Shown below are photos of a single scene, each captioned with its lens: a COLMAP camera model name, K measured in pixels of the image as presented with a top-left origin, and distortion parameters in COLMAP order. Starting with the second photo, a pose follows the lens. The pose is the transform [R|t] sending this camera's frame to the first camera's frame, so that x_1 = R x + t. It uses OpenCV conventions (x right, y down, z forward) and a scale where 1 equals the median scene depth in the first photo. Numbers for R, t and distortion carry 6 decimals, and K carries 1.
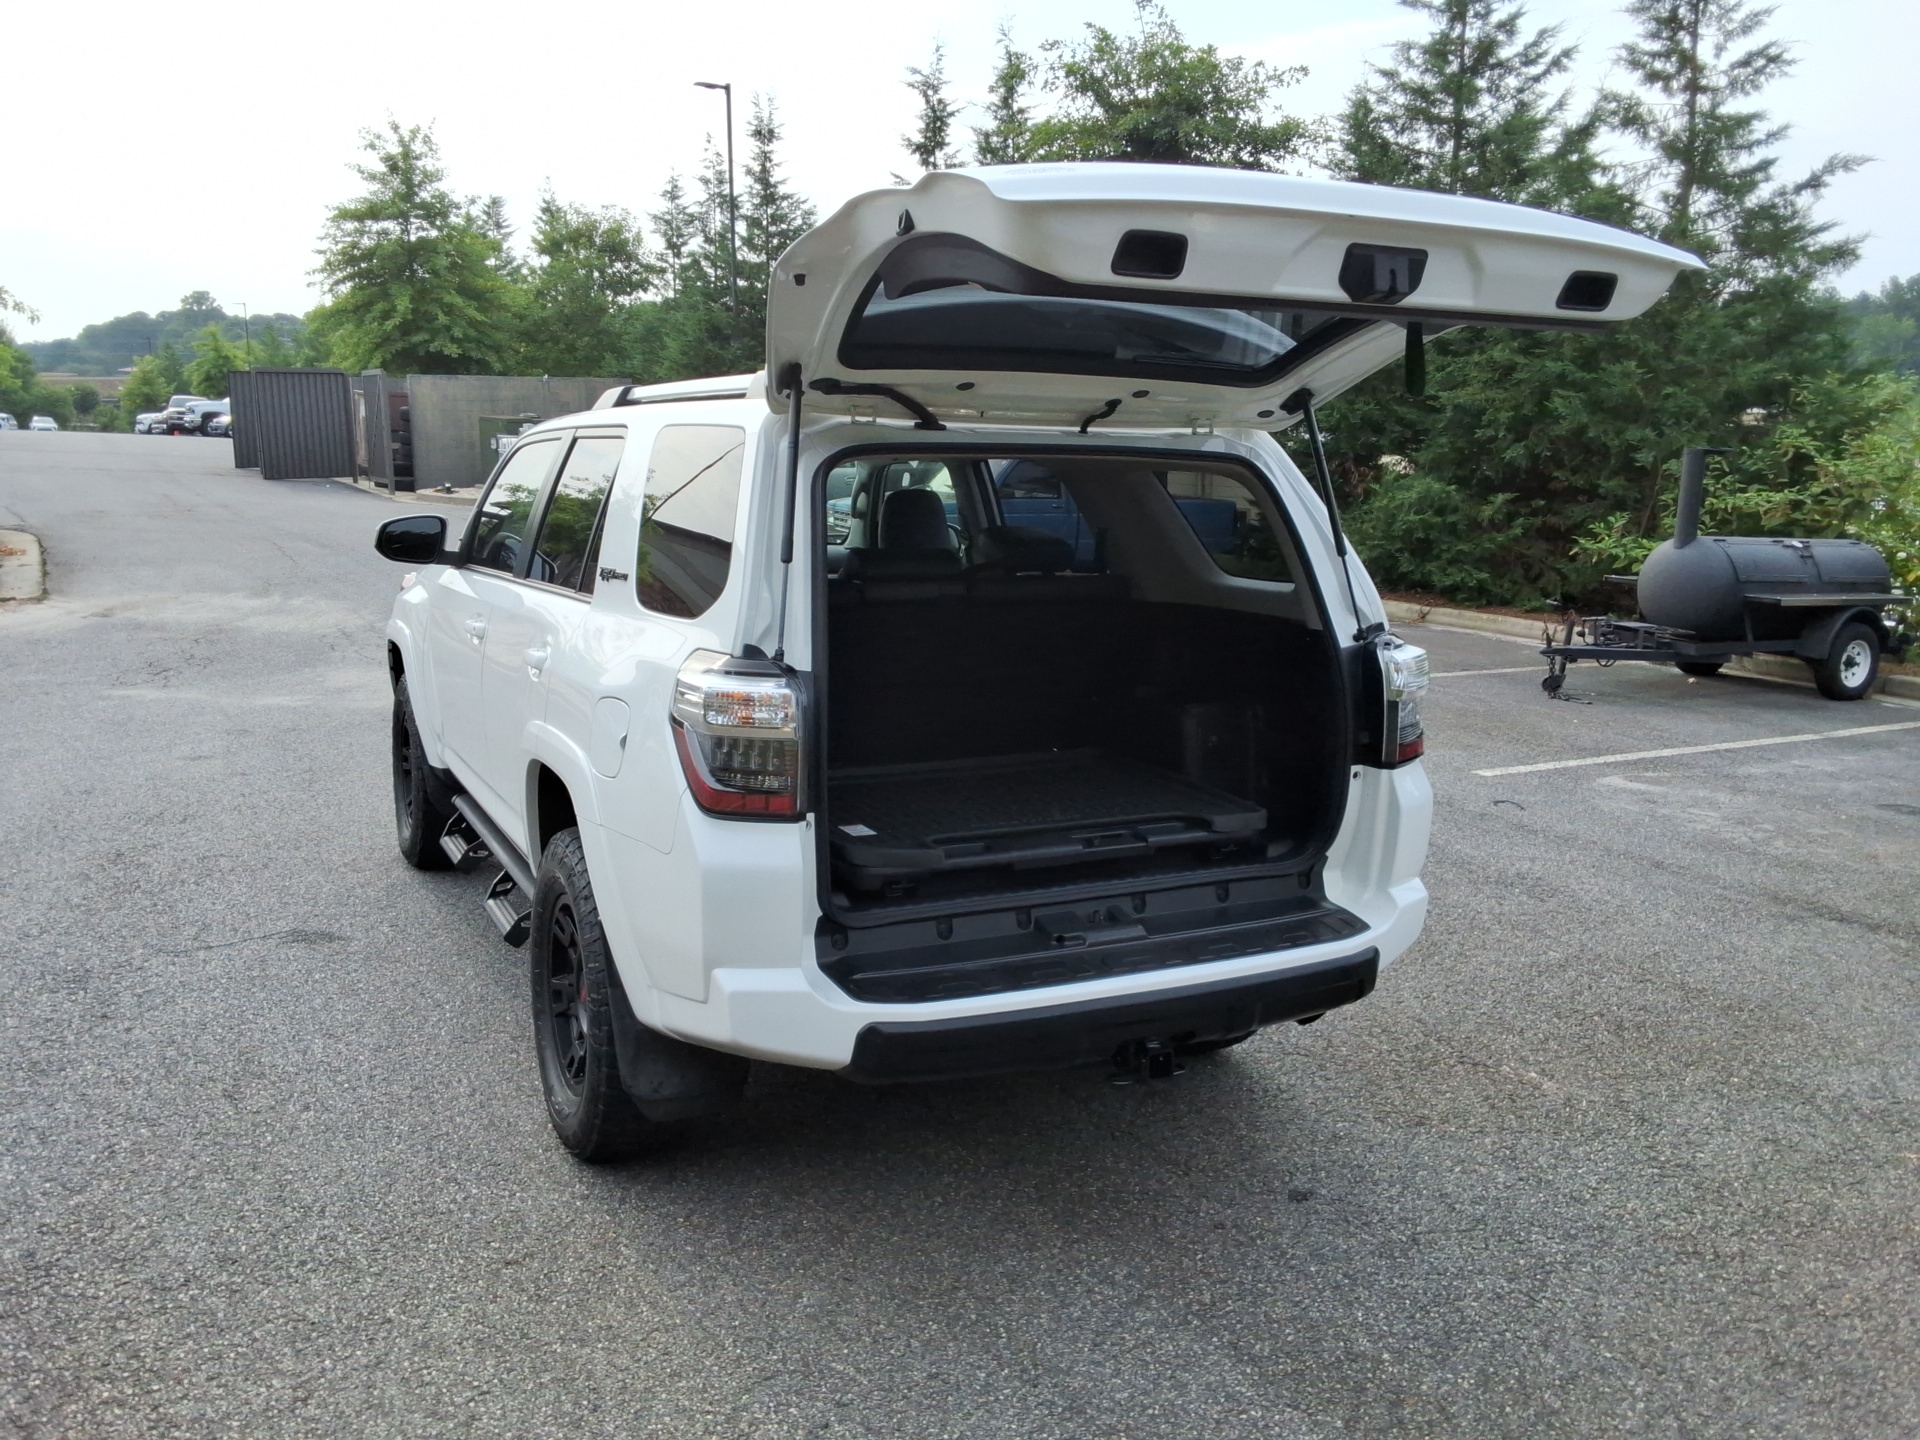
lens RADIAL K [[1542.3, 0, 970.4], [0, 1542.3, 709.2], [0, 0, 1]] dist [0.112009, -0.167842]
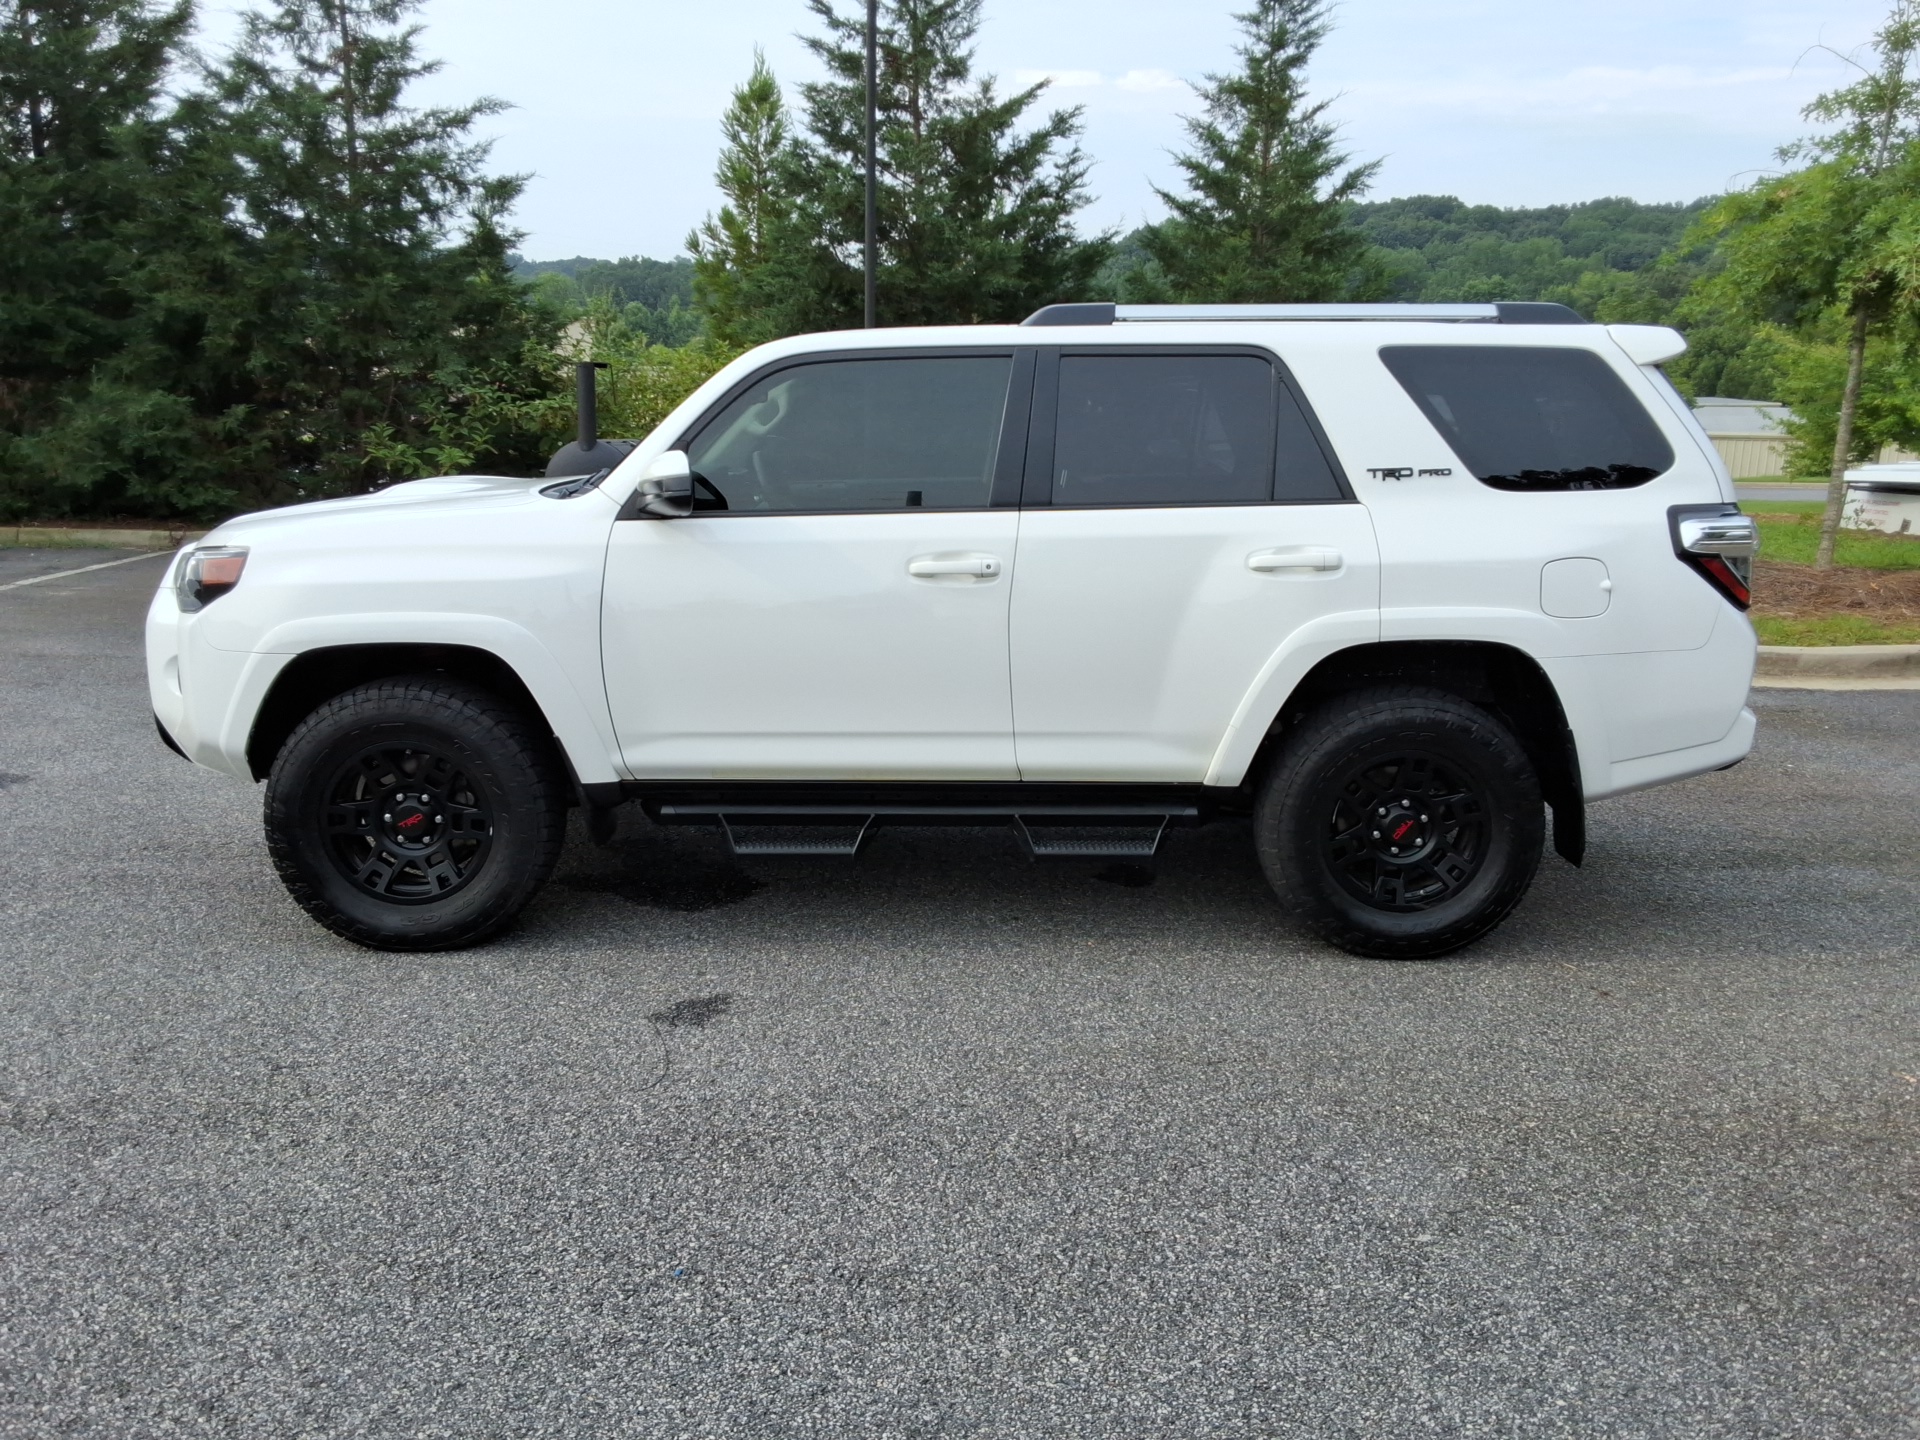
lens RADIAL K [[1541.9, 0, 982.3], [0, 1541.9, 708.9], [0, 0, 1]] dist [0.128296, -0.211938]
pose [[0.443620, -0.193710, 0.875030, -0.154205], [0.144555, 0.979043, 0.143450, -0.013570], [-0.884480, 0.062853, 0.462325, 0.079585]]
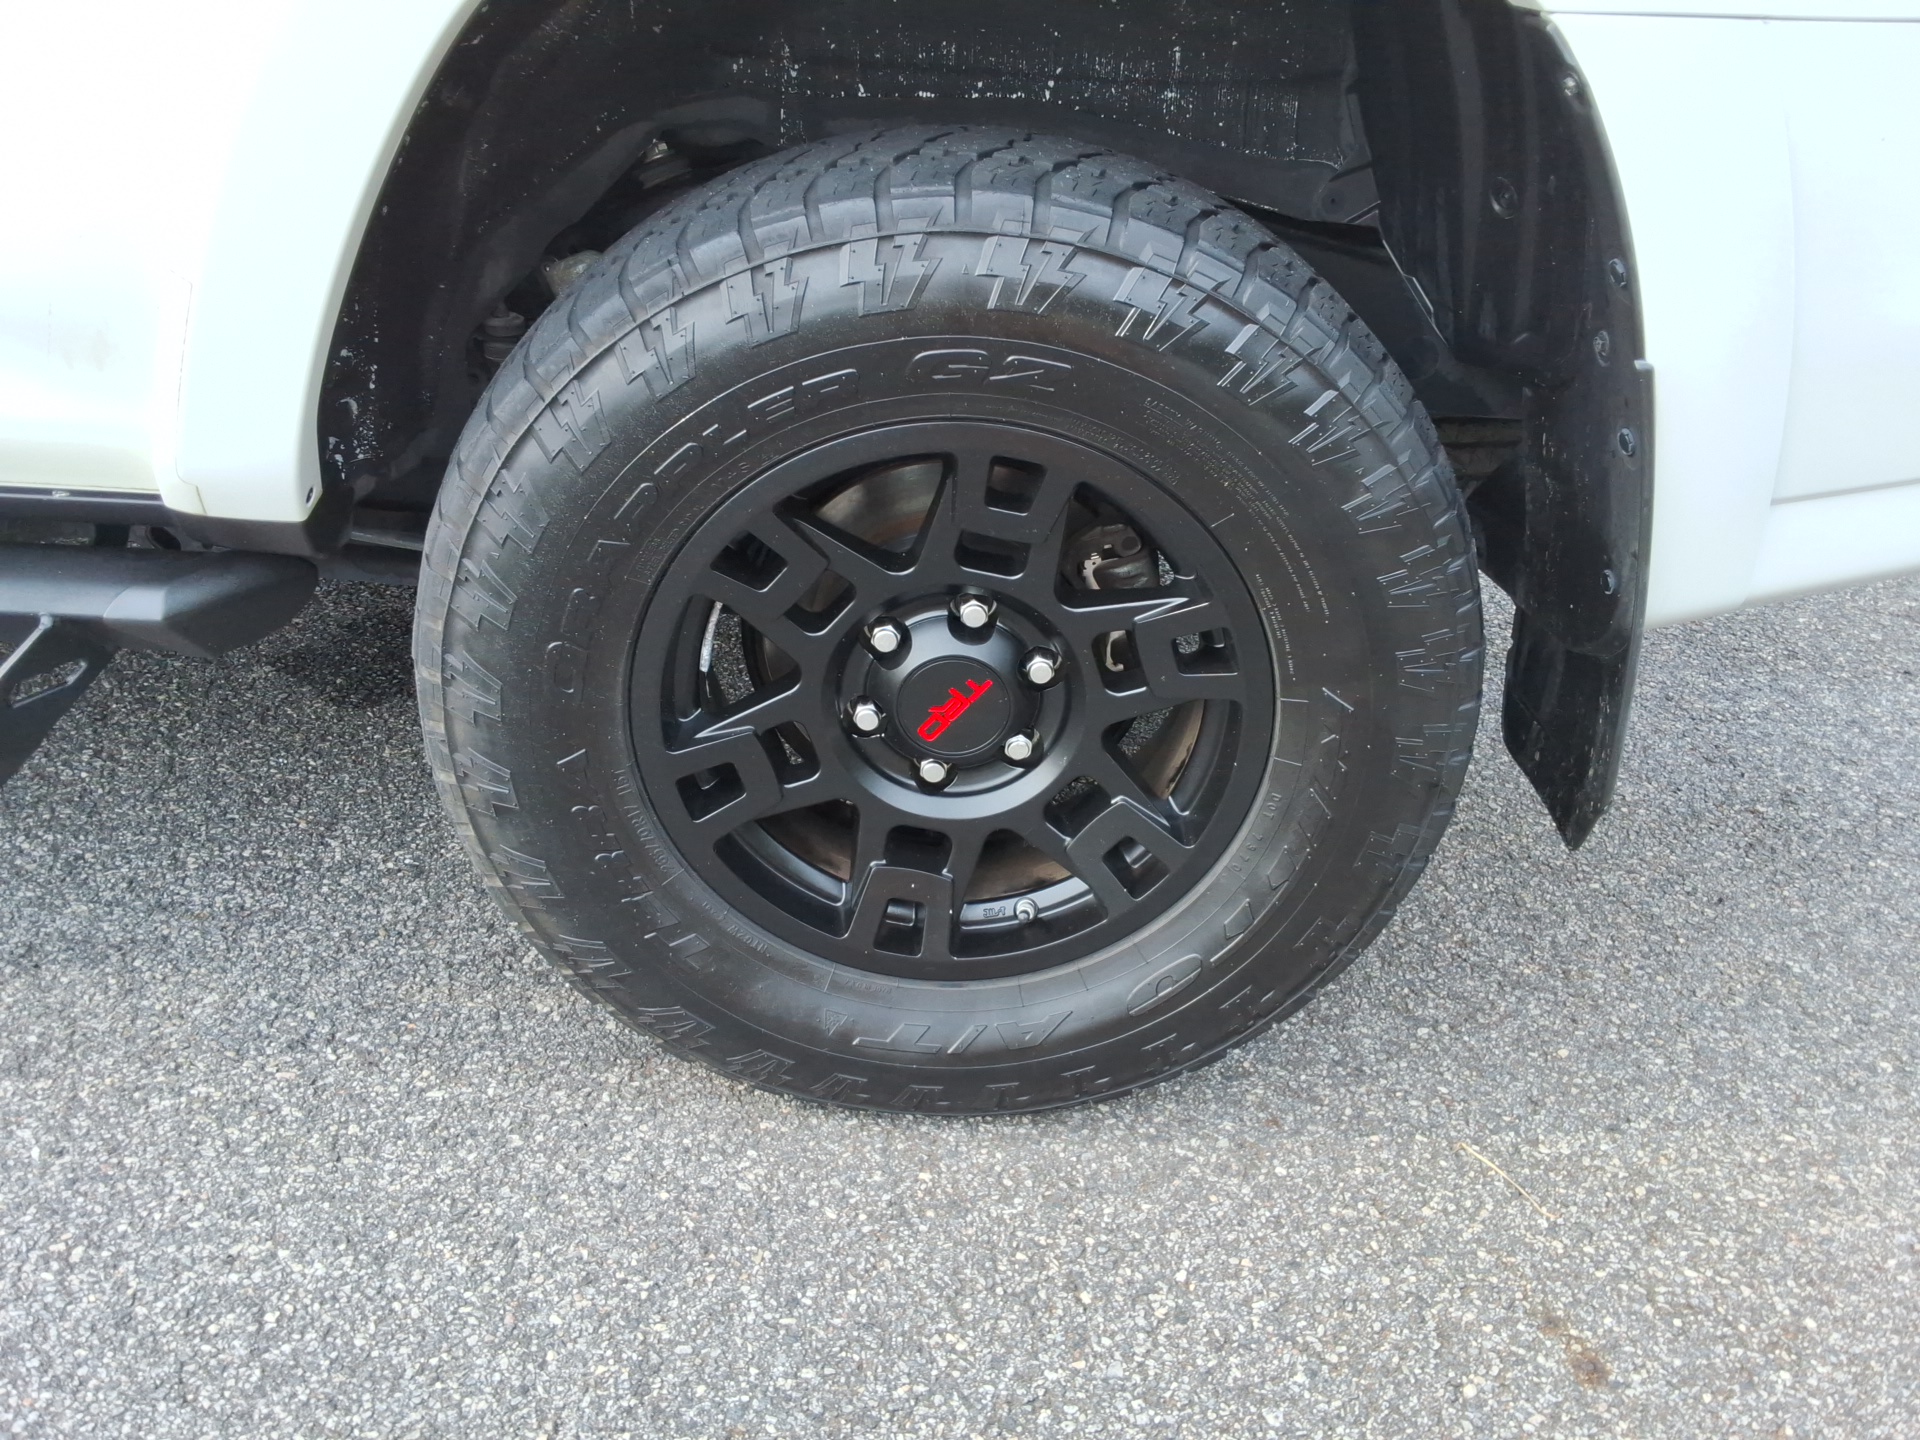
lens RADIAL K [[1542.3, 0, 970.4], [0, 1542.3, 709.2], [0, 0, 1]] dist [0.112009, -0.167842]
pose [[0.439872, -0.435138, 0.785600, -0.054186], [0.092588, 0.892086, 0.442278, 0.004658], [-0.893275, -0.121809, 0.432693, 0.093890]]
